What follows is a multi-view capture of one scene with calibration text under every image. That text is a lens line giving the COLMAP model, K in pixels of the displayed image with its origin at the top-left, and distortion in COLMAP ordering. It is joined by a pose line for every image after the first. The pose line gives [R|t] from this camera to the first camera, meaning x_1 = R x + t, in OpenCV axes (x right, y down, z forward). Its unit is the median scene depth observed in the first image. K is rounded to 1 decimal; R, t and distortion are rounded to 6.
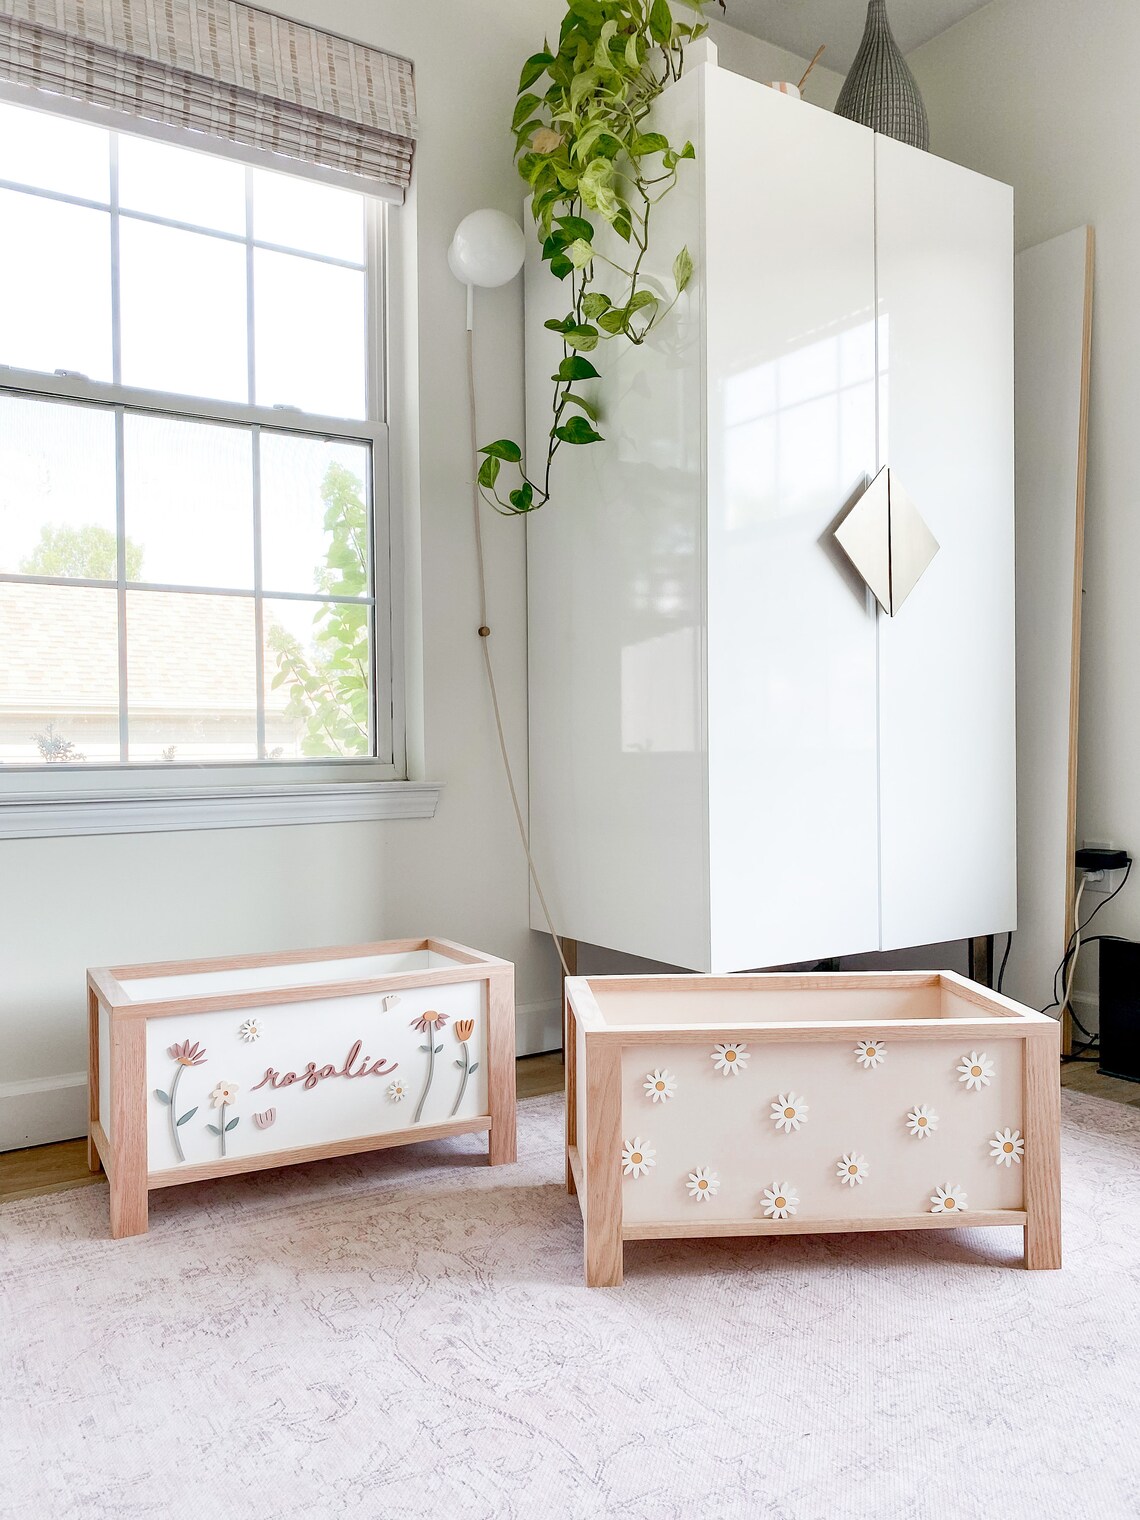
lens RADIAL K [[1187.2, 0, 569.7], [0, 1187.2, 758.8], [0, 0, 1]] dist [0.018853, -0.011759]
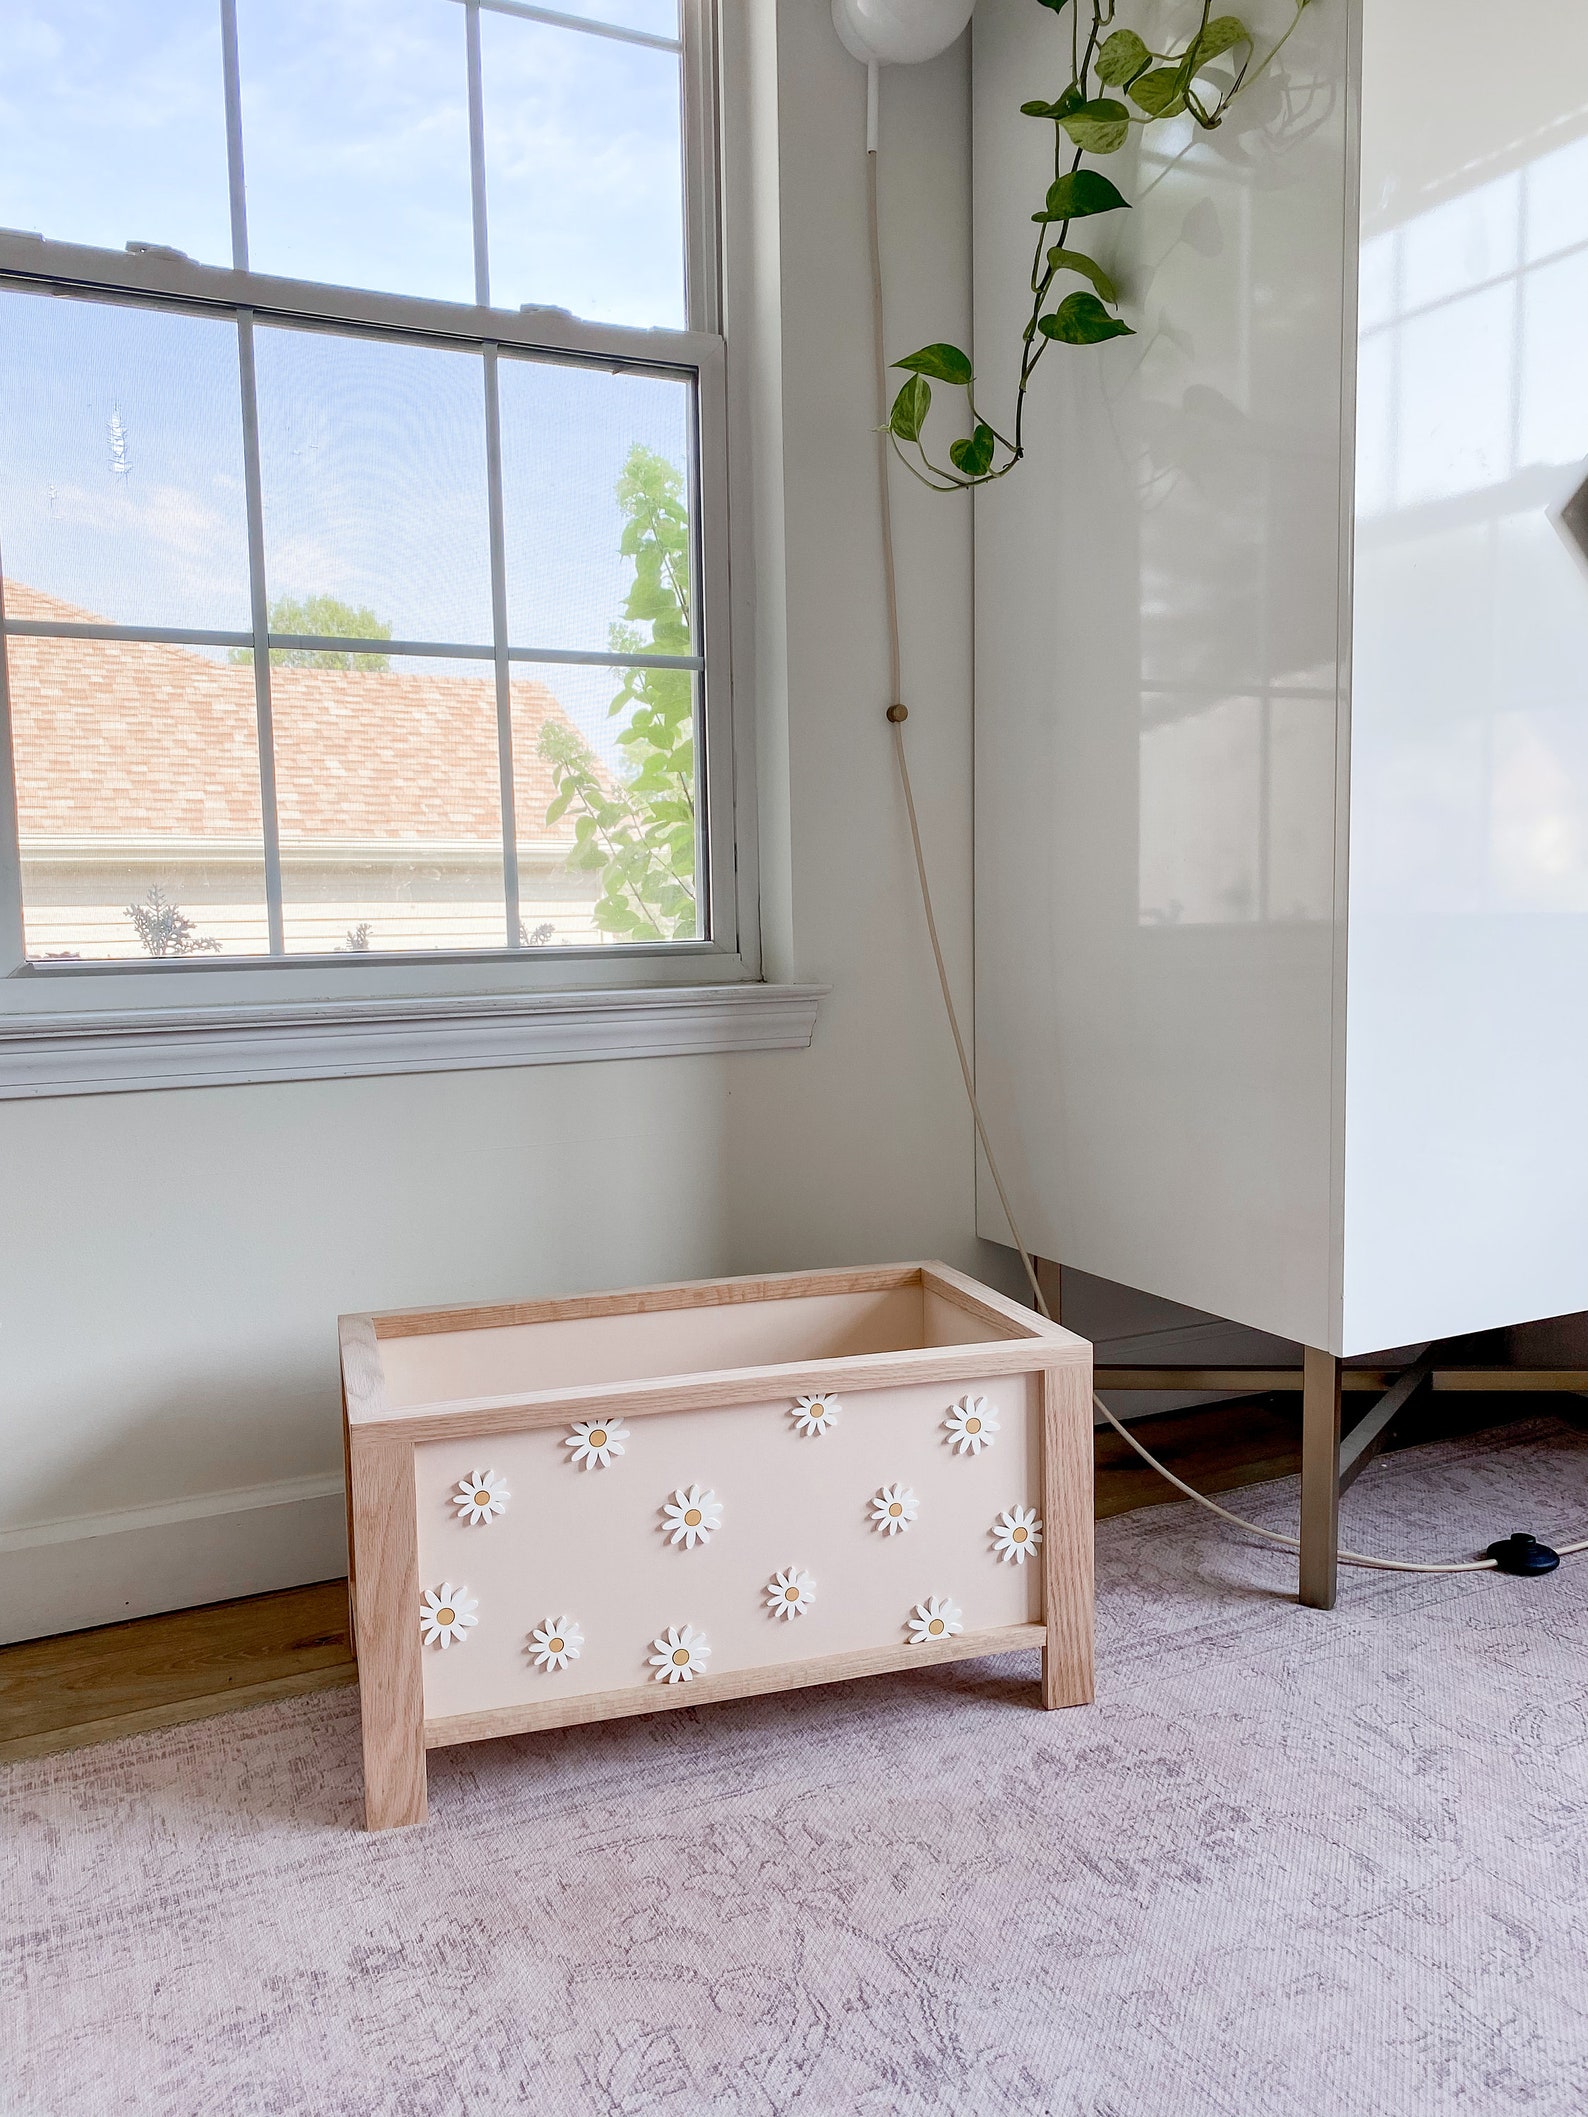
lens RADIAL K [[1653.5, 0, 793.1], [0, 1653.5, 1059.3], [0, 0, 1]] dist [0.018853, -0.011759]
pose [[0.993670, 0.002026, -0.112323, -0.036465], [0.007671, 0.996280, 0.085838, -0.013433], [0.112079, -0.086156, 0.989957, 0.227098]]
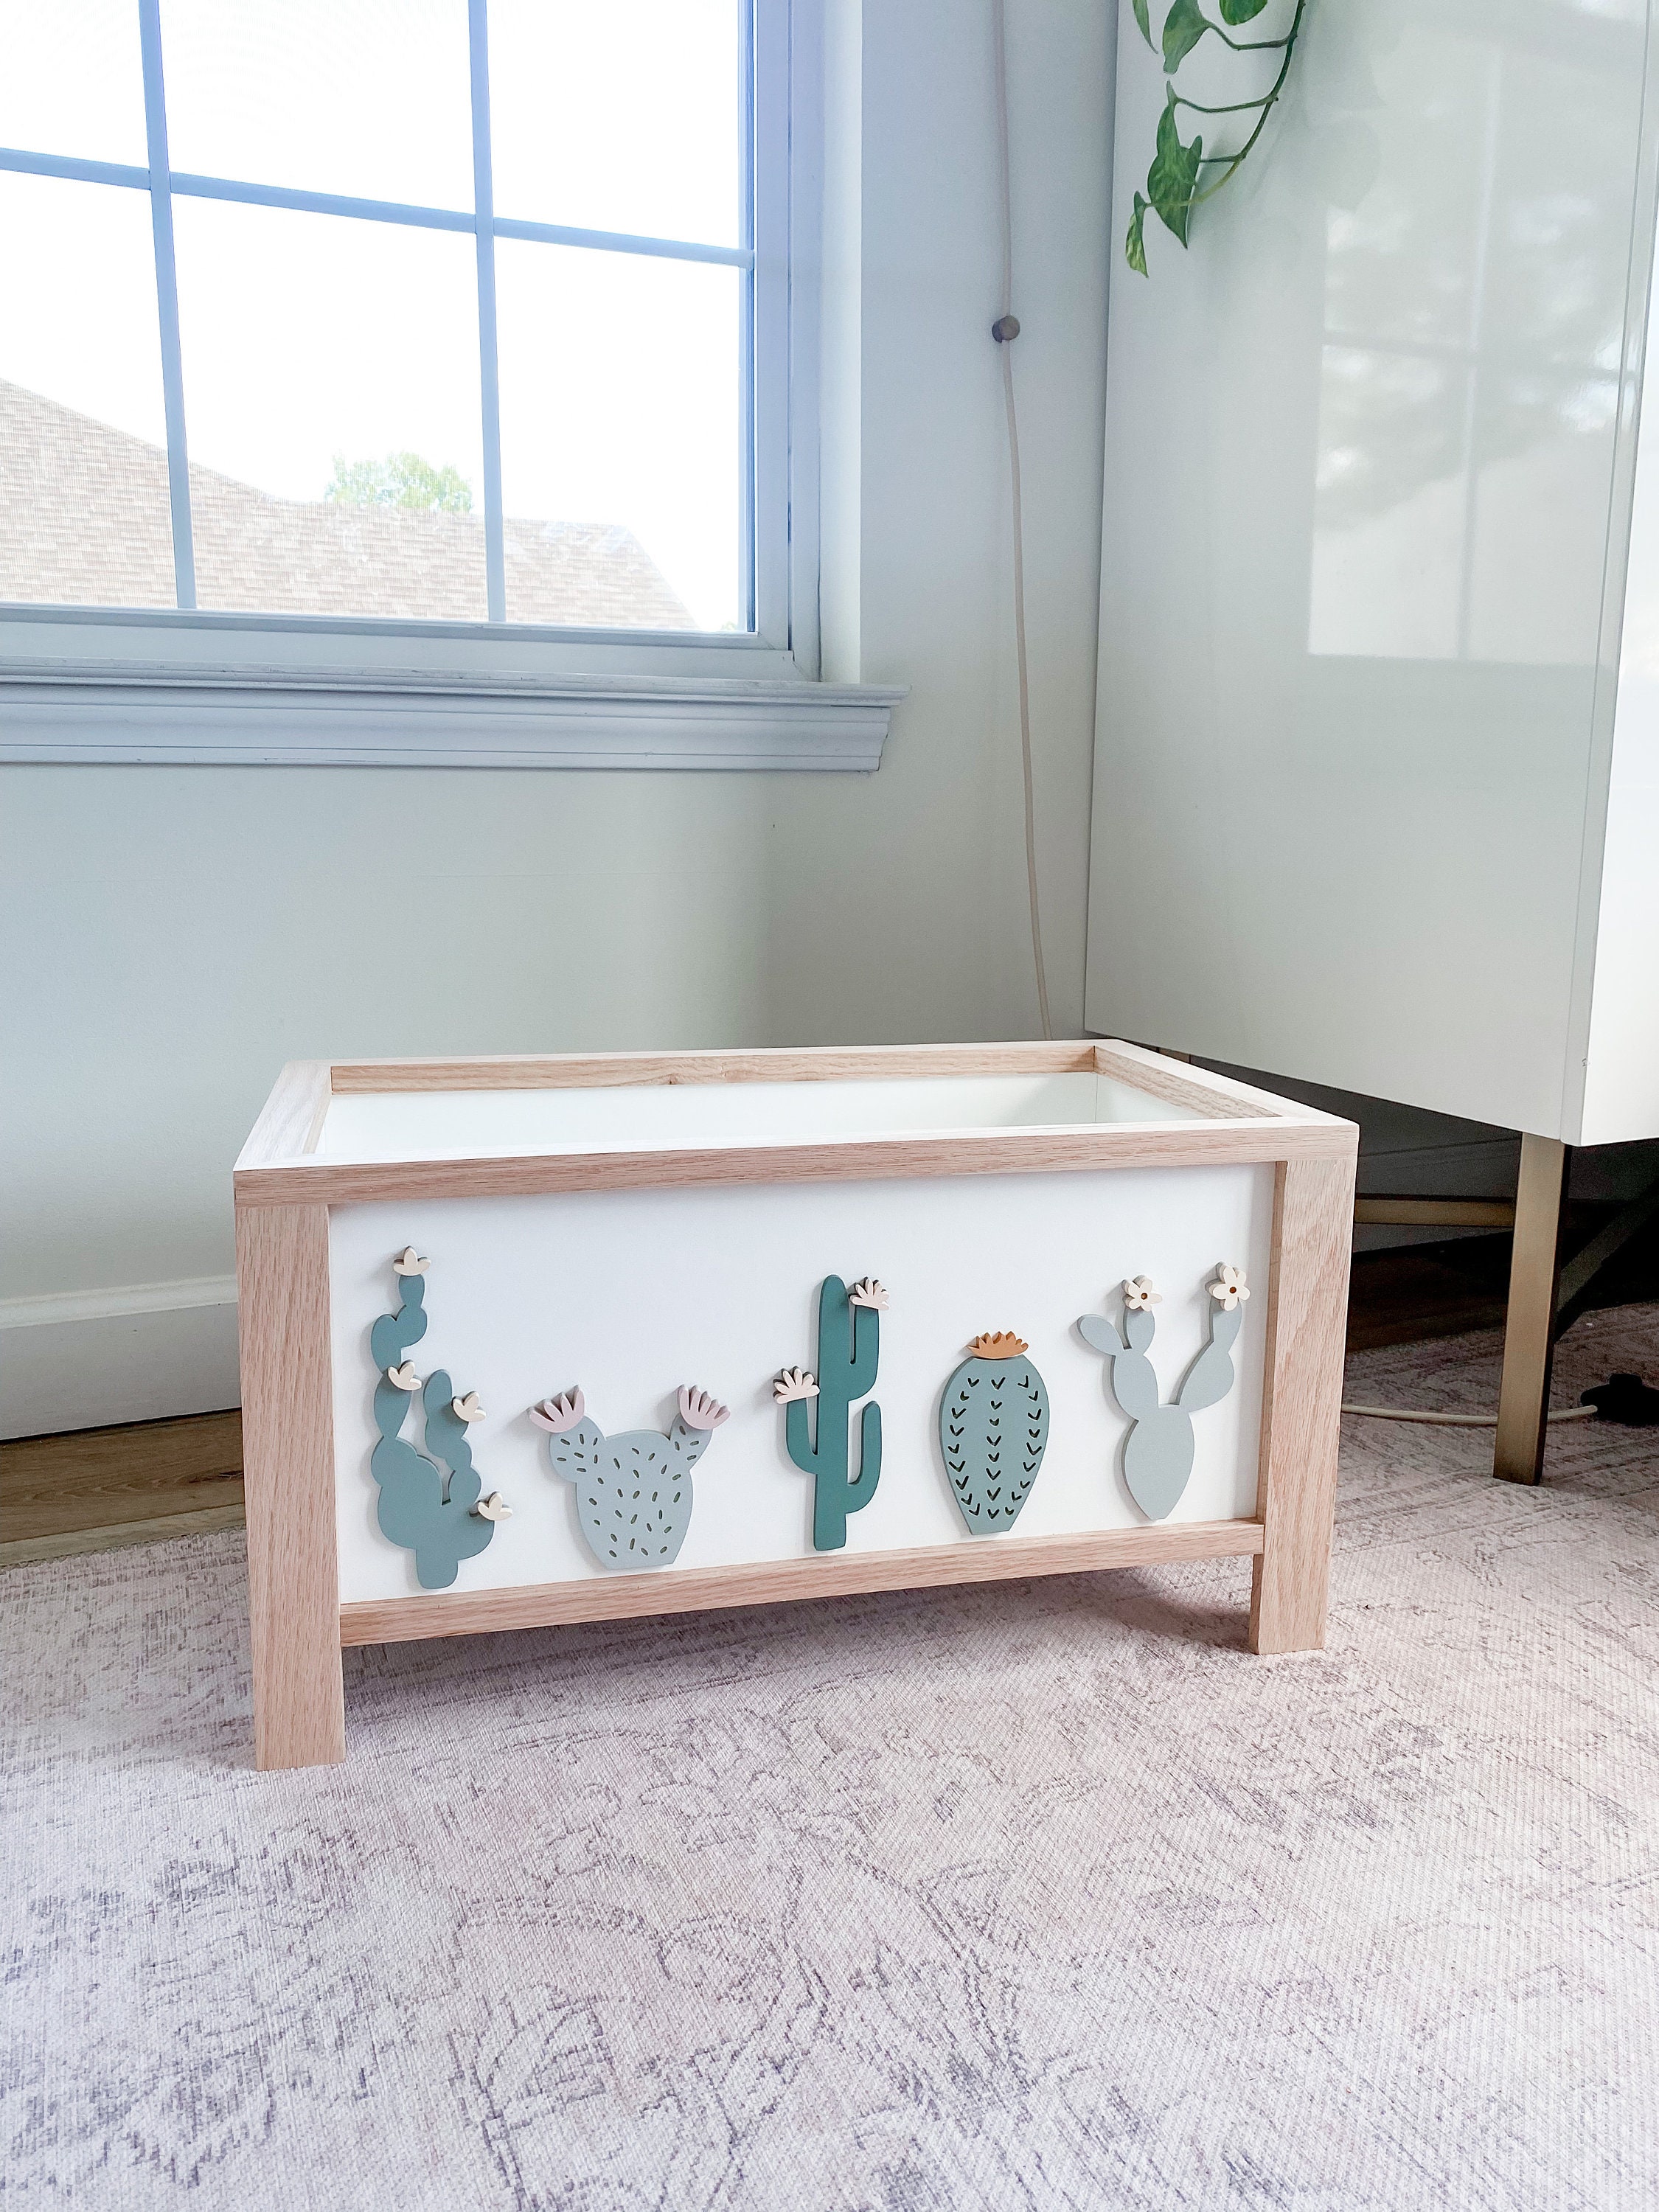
lens RADIAL K [[1727.7, 0, 814.0], [0, 1727.7, 1116.6], [0, 0, 1]] dist [0.018853, -0.011759]
pose [[0.987116, 0.039254, -0.155115, -0.036152], [-0.011508, 0.984346, 0.175868, 0.069947], [0.159590, -0.171817, 0.972116, 0.370895]]
